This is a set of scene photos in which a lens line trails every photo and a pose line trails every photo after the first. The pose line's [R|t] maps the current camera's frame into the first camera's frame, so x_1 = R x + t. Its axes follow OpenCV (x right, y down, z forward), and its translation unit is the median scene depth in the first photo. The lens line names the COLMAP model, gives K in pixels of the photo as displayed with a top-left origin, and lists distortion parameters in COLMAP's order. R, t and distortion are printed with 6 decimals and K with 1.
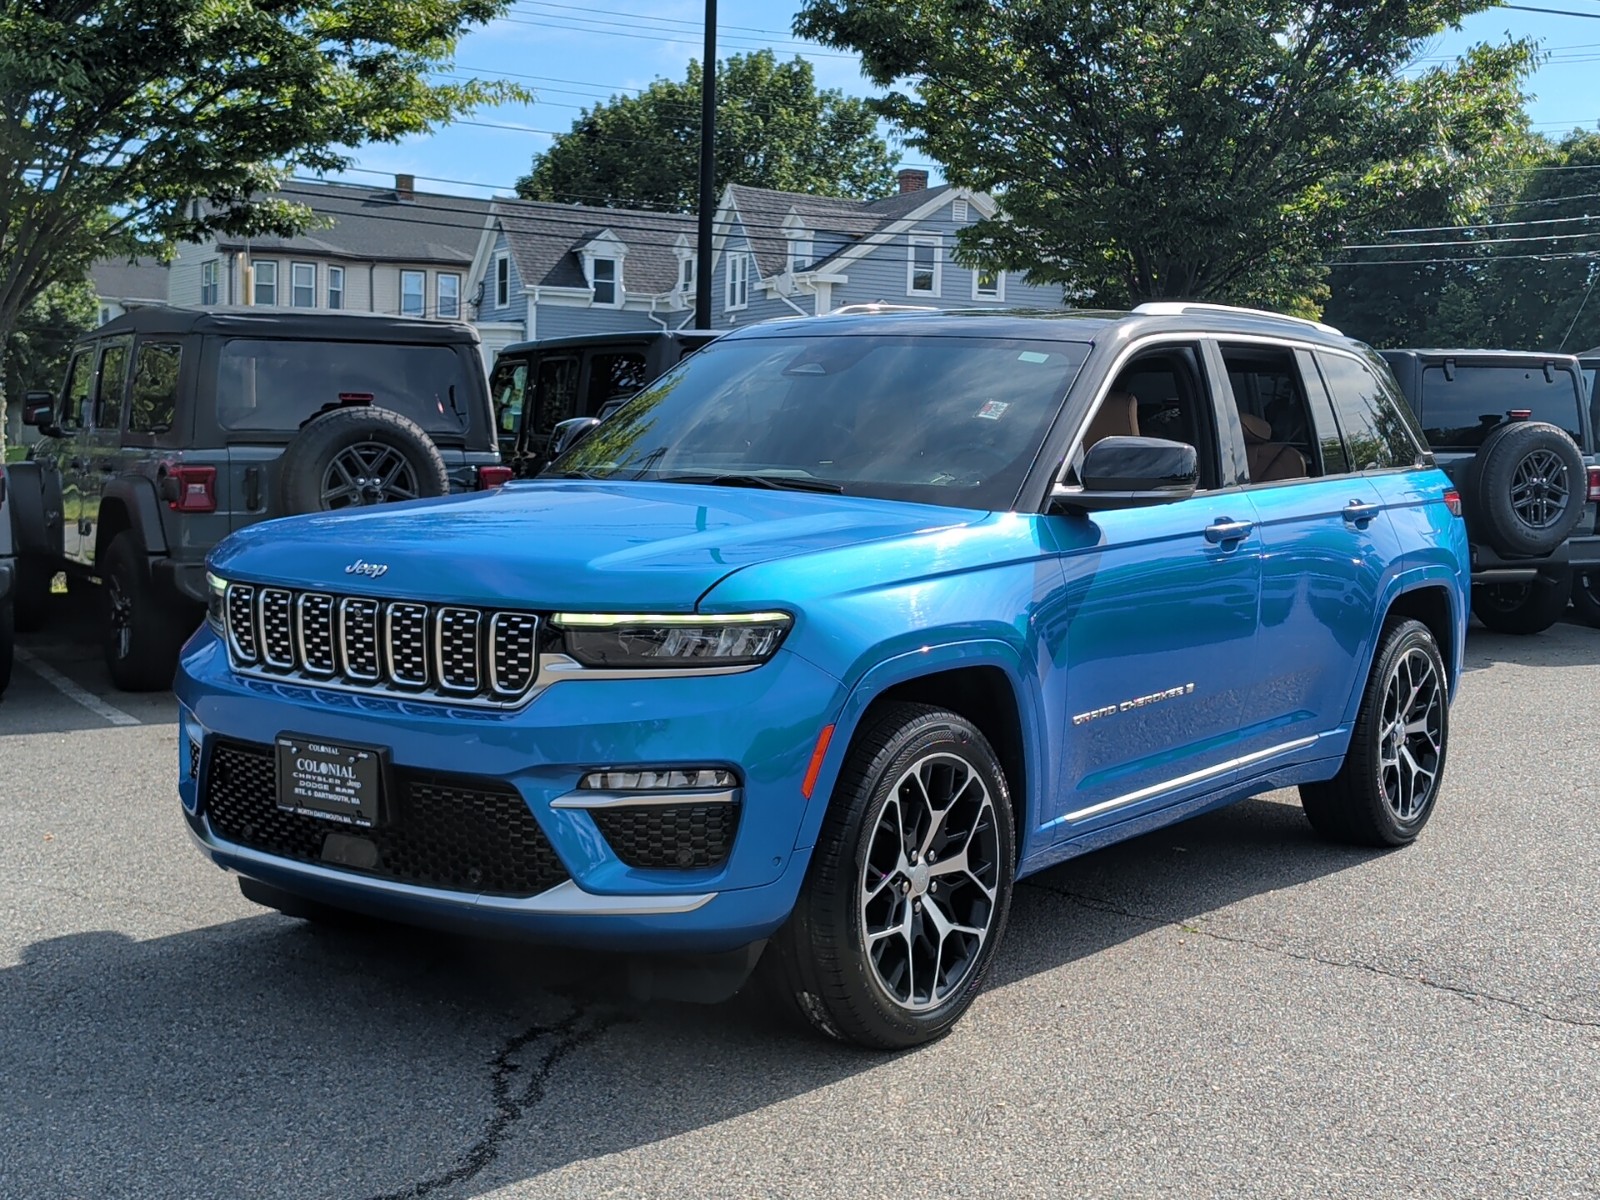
lens RADIAL K [[2166.6, 0, 800.0], [0, 2166.6, 600.0], [0, 0, 1]] dist [0.128920, -0.448951]
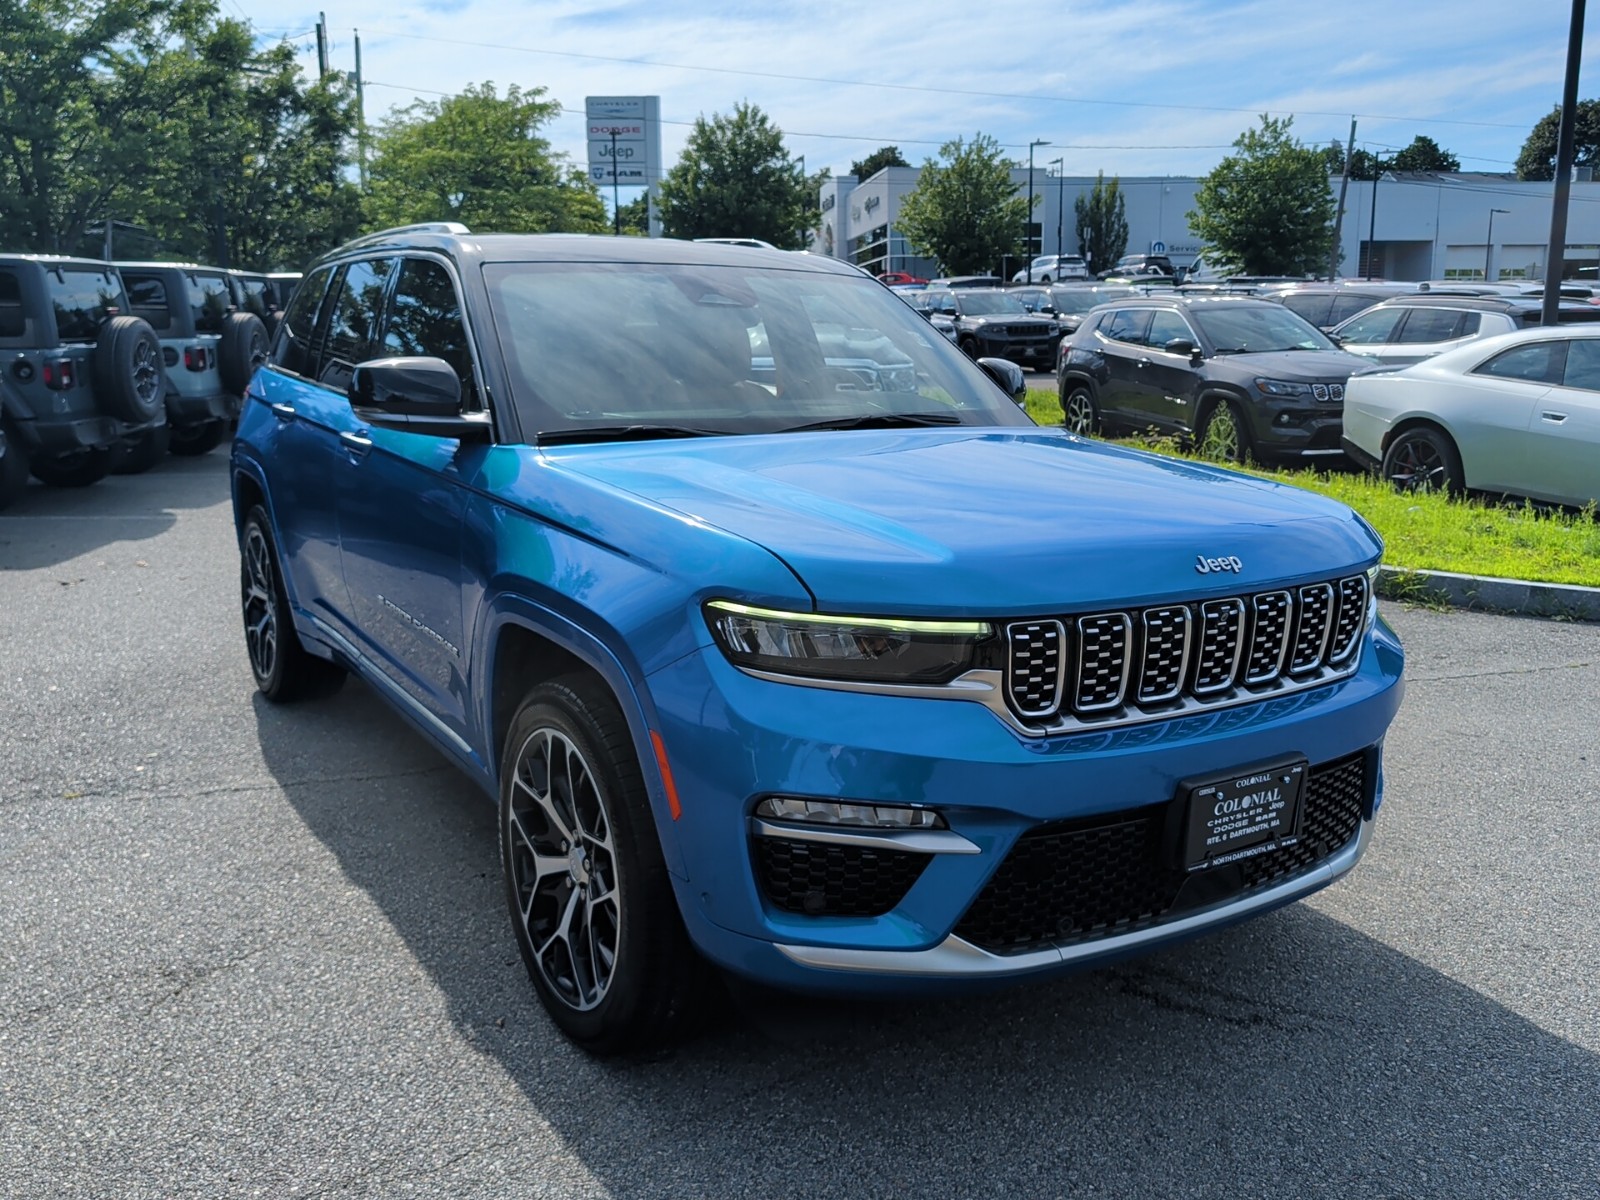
lens RADIAL K [[1359.0, 0, 806.1], [0, 1359.0, 598.5], [0, 0, 1]] dist [0.008285, -0.002380]
pose [[0.383611, -0.198962, 0.901807, -0.525698], [0.072921, 0.979993, 0.185192, -0.078401], [-0.920611, -0.005281, 0.390445, 0.668891]]
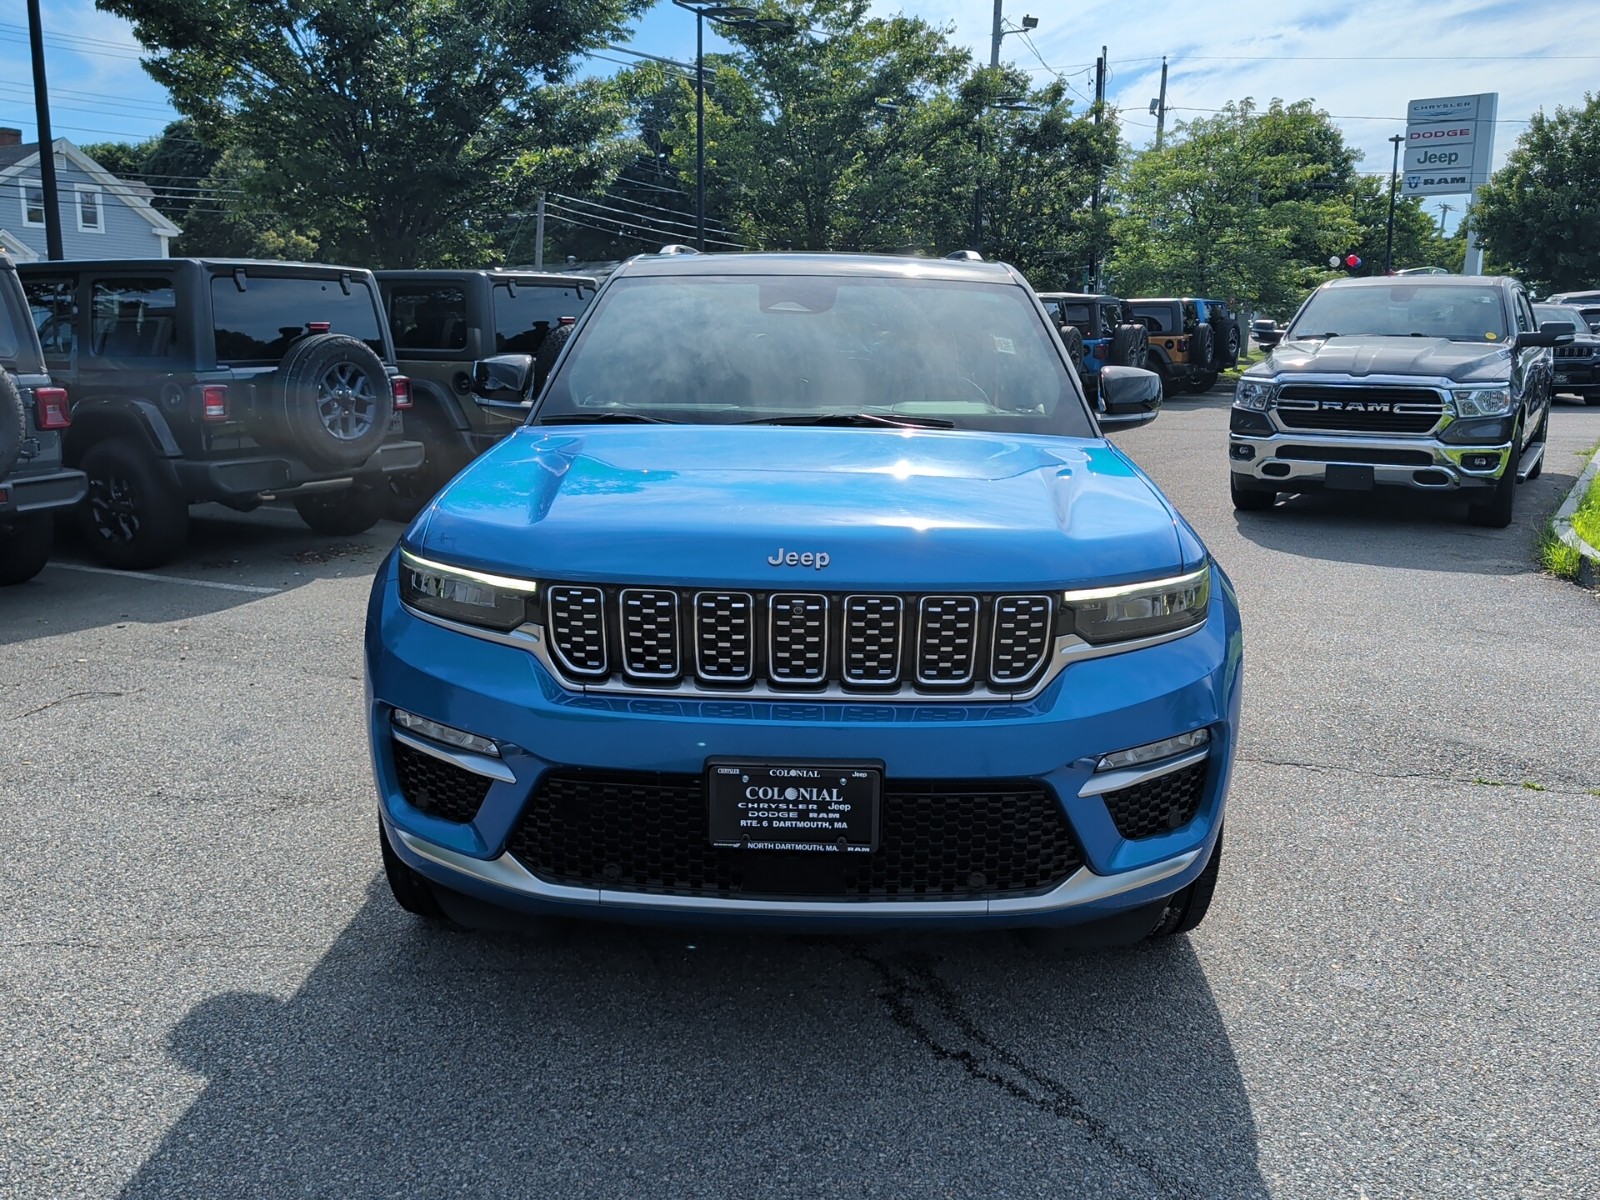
lens RADIAL K [[1359.0, 0, 806.1], [0, 1359.0, 598.5], [0, 0, 1]] dist [0.008285, -0.002380]
pose [[0.825868, -0.117296, 0.551529, -0.351147], [0.050386, 0.989563, 0.135006, -0.049661], [-0.561608, -0.083707, 0.823158, 0.396048]]
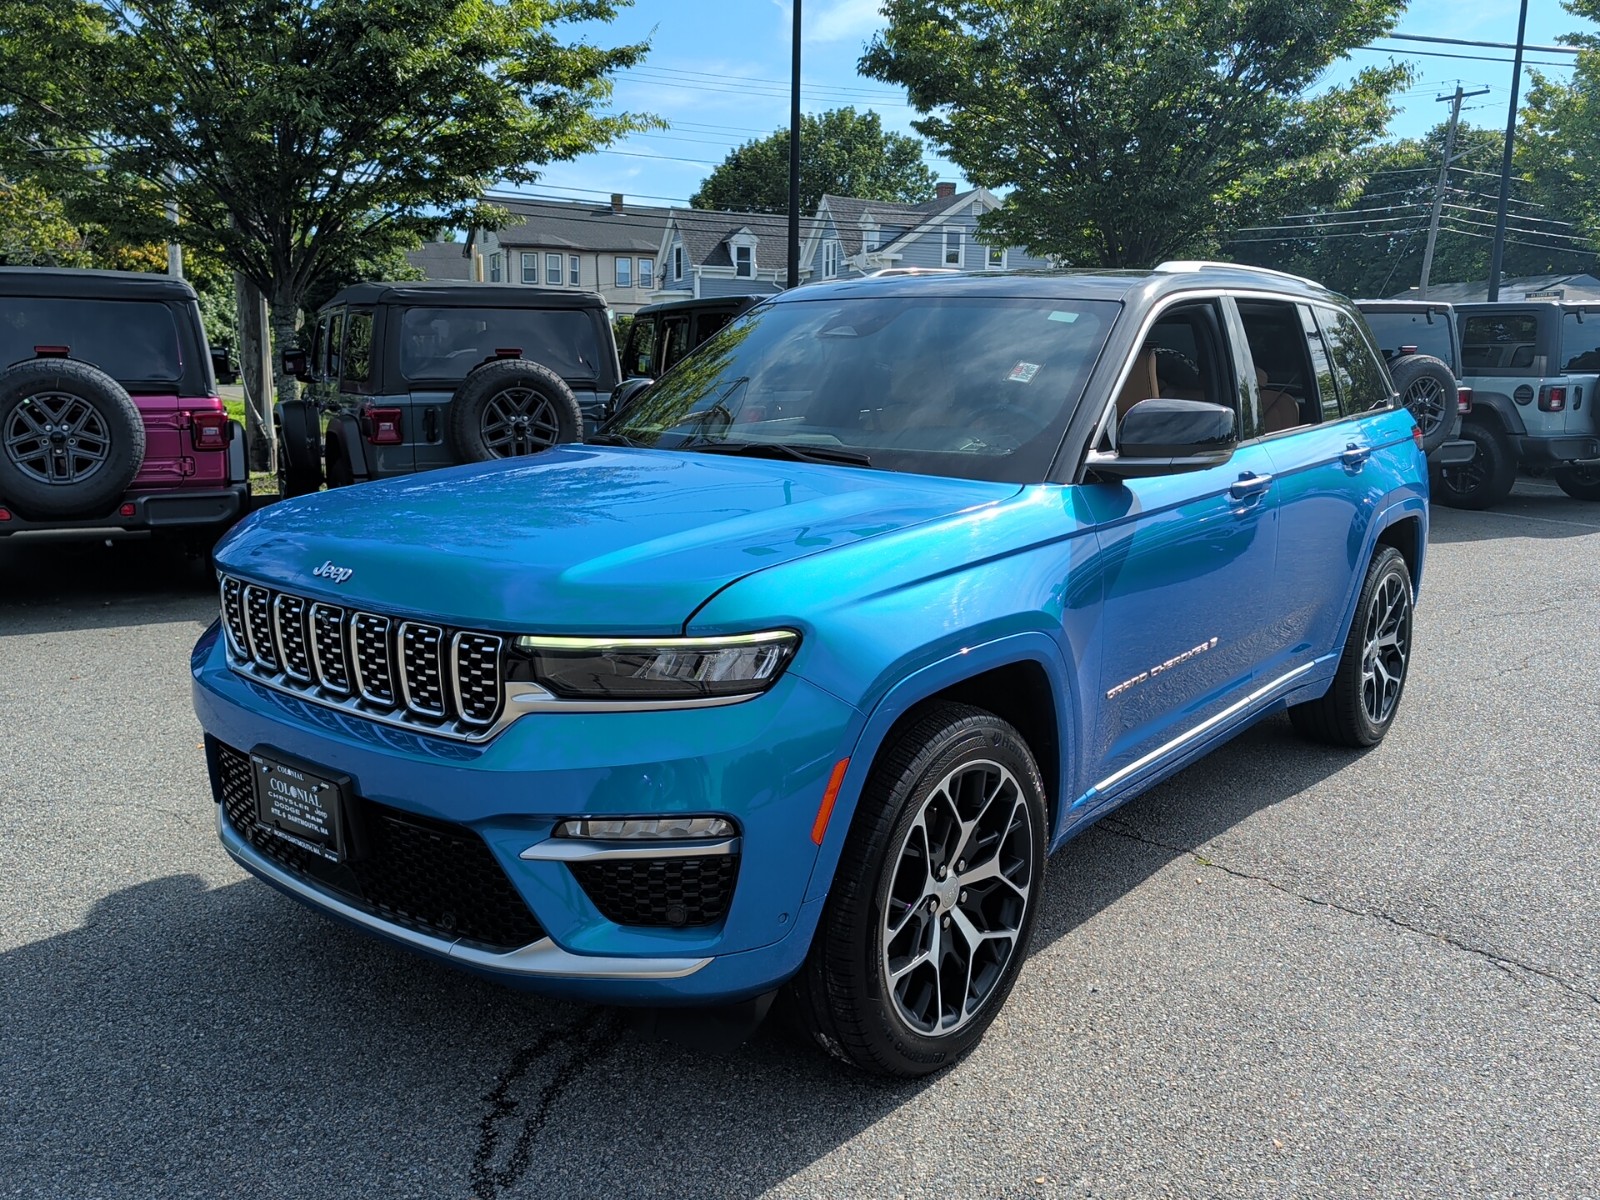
lens RADIAL K [[1359.0, 0, 806.1], [0, 1359.0, 598.5], [0, 0, 1]] dist [0.008285, -0.002380]
pose [[0.998684, -0.005243, -0.051009, 0.018071], [0.010212, 0.995168, 0.097650, -0.040057], [0.050251, -0.098043, 0.993913, 0.317646]]
